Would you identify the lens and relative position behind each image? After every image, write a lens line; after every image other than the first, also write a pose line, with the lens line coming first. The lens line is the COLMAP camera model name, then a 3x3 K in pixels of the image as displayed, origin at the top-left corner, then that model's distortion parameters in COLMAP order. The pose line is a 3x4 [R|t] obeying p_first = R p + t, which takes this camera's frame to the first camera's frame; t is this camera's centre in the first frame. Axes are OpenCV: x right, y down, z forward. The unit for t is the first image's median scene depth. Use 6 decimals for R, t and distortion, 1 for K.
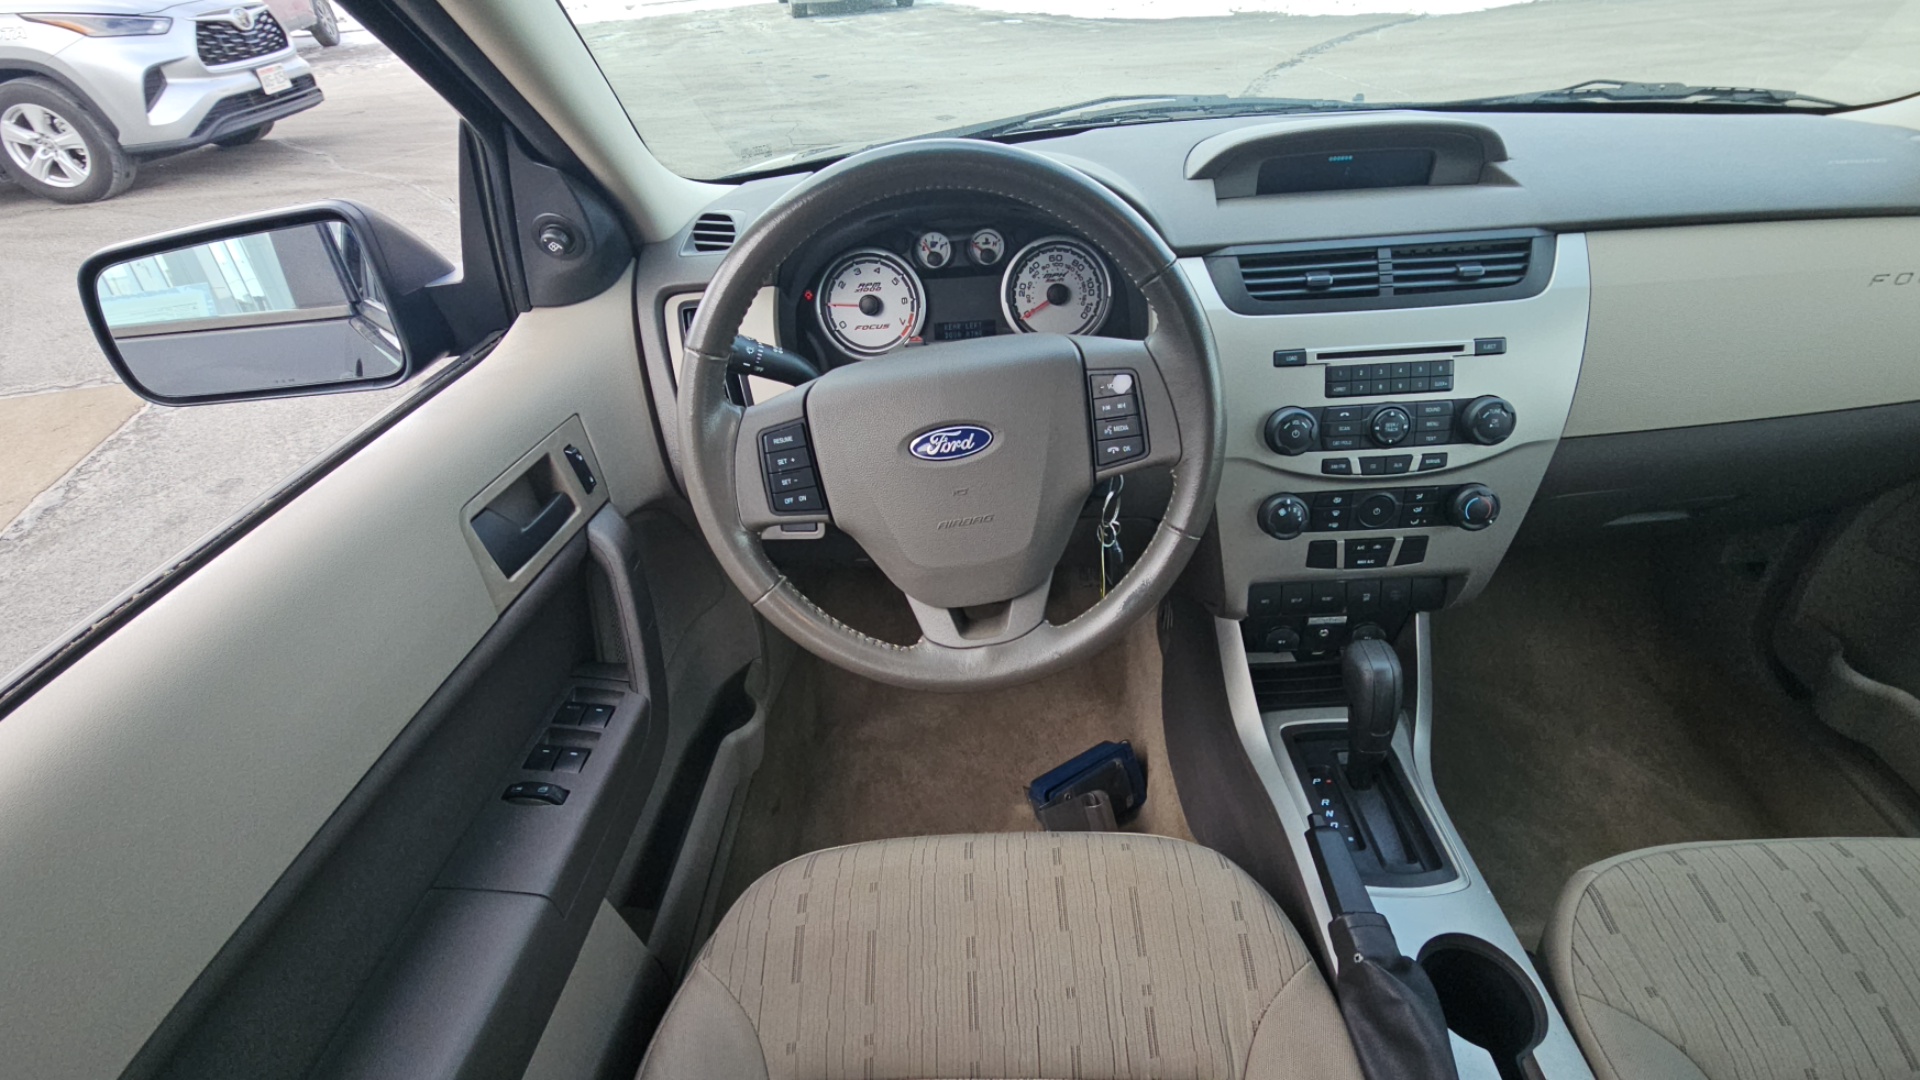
lens RADIAL K [[842.2, 0, 969.1], [0, 842.2, 539.9], [0, 0, 1]] dist [0.006609, -0.005717]
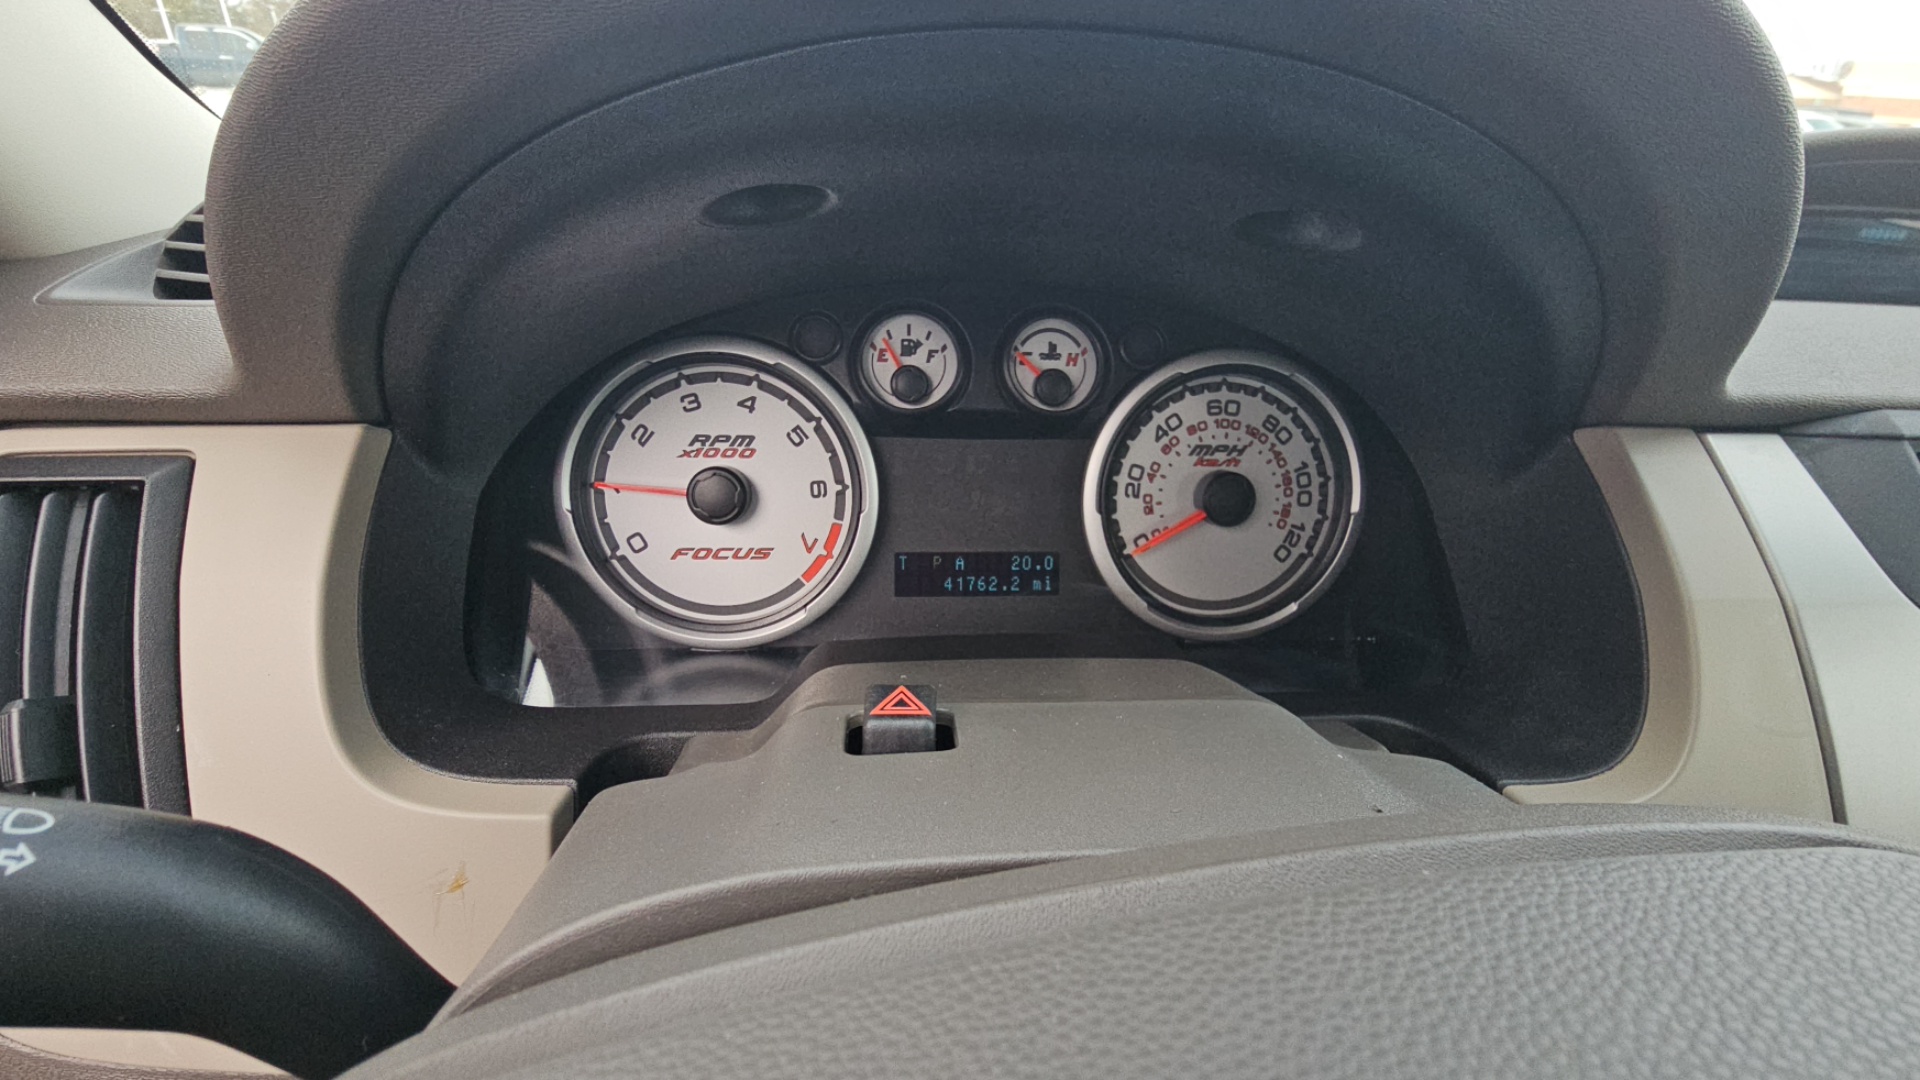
lens RADIAL K [[842.2, 0, 974.4], [0, 842.2, 558.1], [0, 0, 1]] dist [0.006609, -0.005717]
pose [[0.987212, 0.049051, 0.151679, -0.073656], [-0.024726, 0.987084, -0.158283, -0.227597], [-0.157484, 0.152509, 0.975674, 0.732841]]
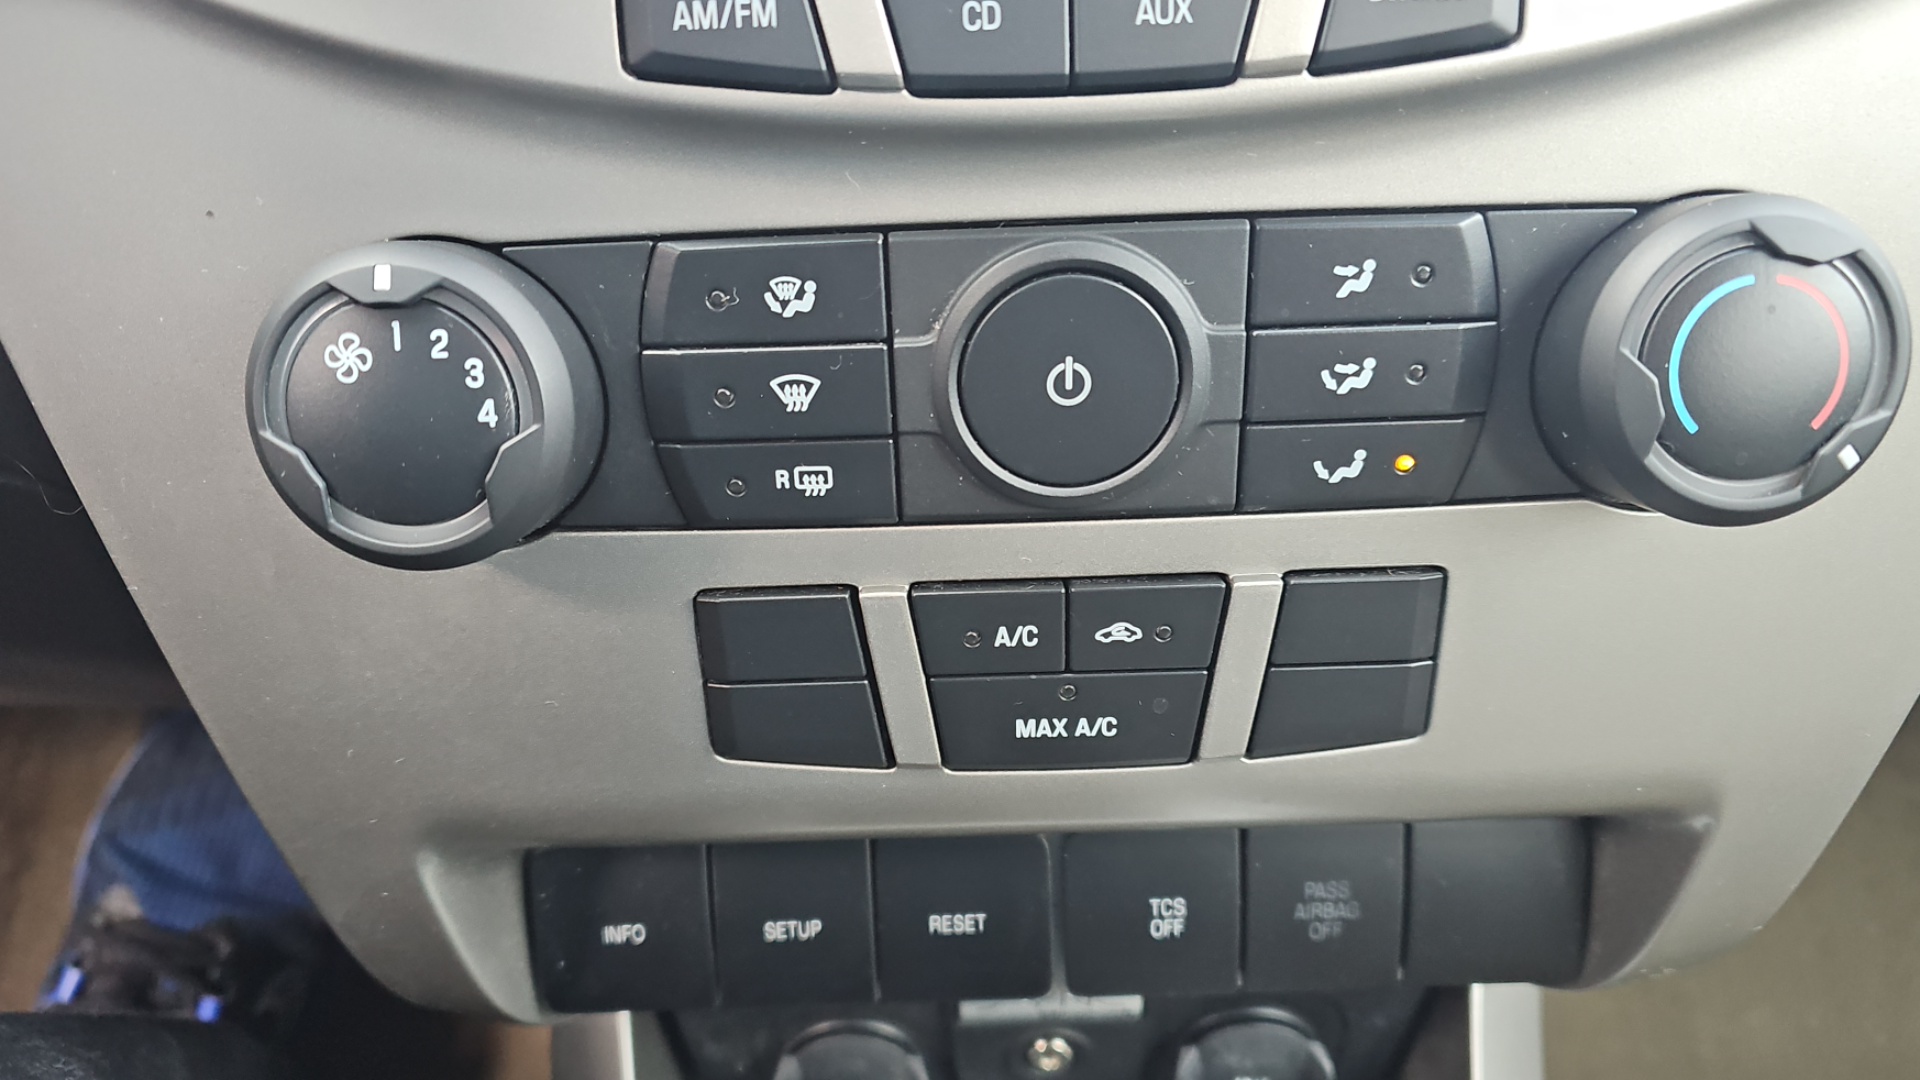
lens RADIAL K [[1371.8, 0, 948.9], [0, 1371.8, 544.7], [0, 0, 1]] dist [0.068676, -0.048500]
pose [[0.999136, 0.018223, 0.037345, 0.466953], [-0.014822, 0.995887, -0.089382, 0.015611], [-0.038820, 0.088751, 0.995297, 0.788807]]
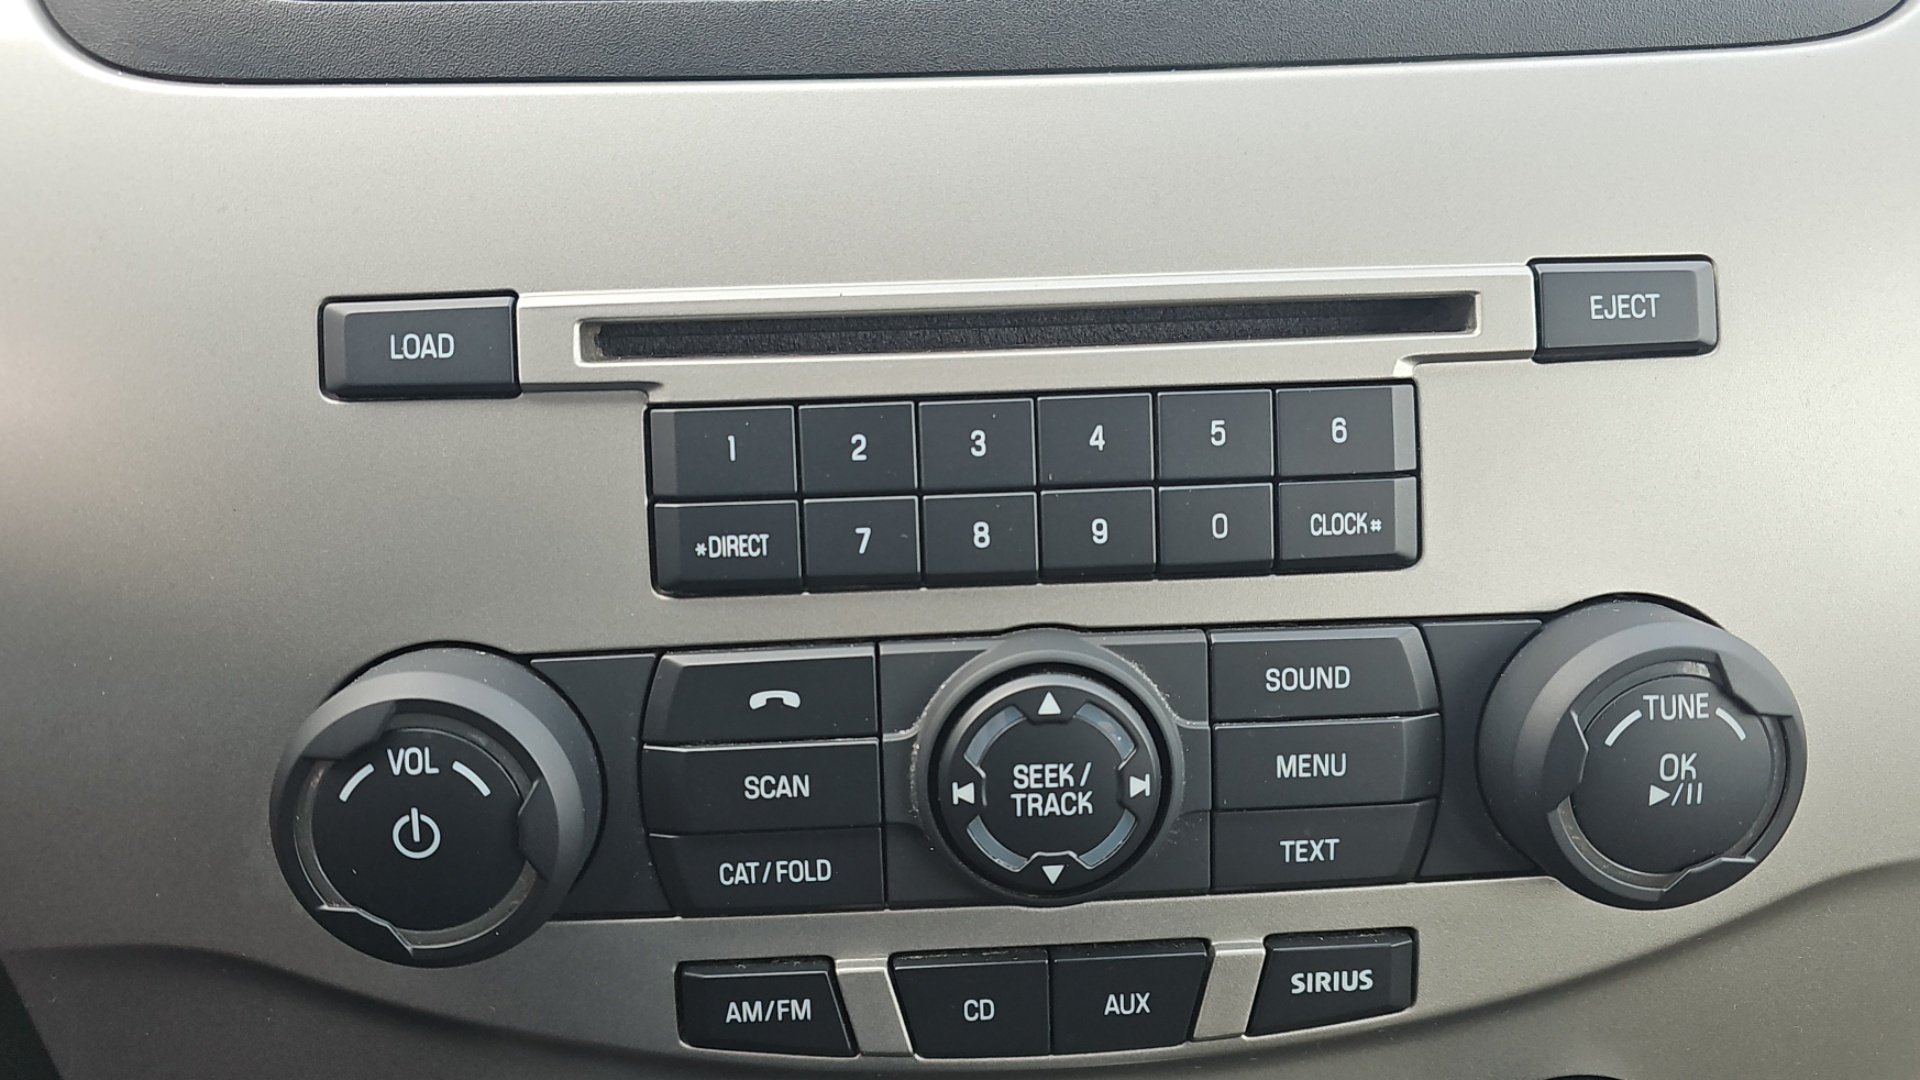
lens RADIAL K [[1371.8, 0, 949.0], [0, 1371.8, 539.0], [0, 0, 1]] dist [0.068676, -0.048500]
pose [[0.997530, 0.016162, 0.068355, 0.452896], [-0.008436, 0.993691, -0.111838, -0.147992], [-0.069732, 0.110985, 0.991373, 0.722275]]
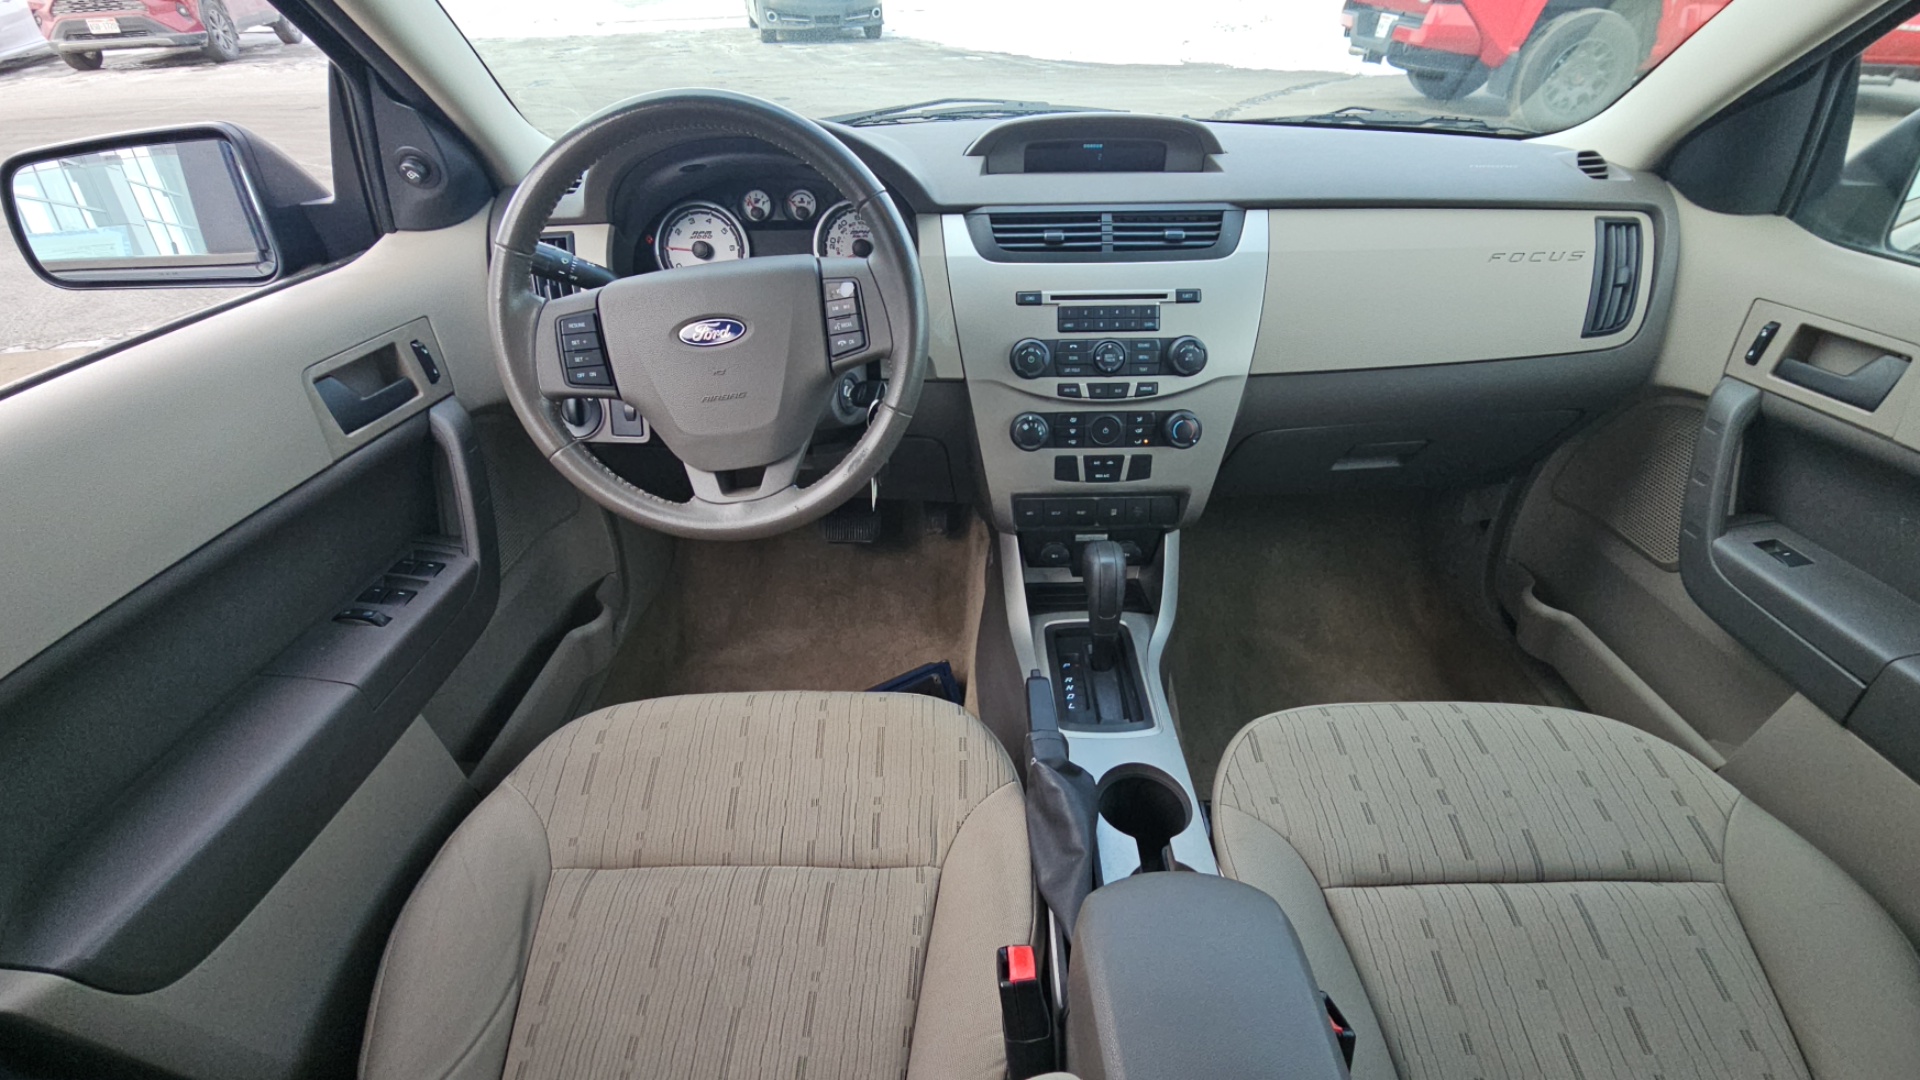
lens RADIAL K [[842.2, 0, 972.1], [0, 842.2, 542.9], [0, 0, 1]] dist [0.006609, -0.005717]
pose [[0.998354, 0.032542, 0.047218, 0.246255], [-0.031011, 0.998981, -0.032798, 0.177581], [-0.048237, 0.031280, 0.998346, -0.201424]]
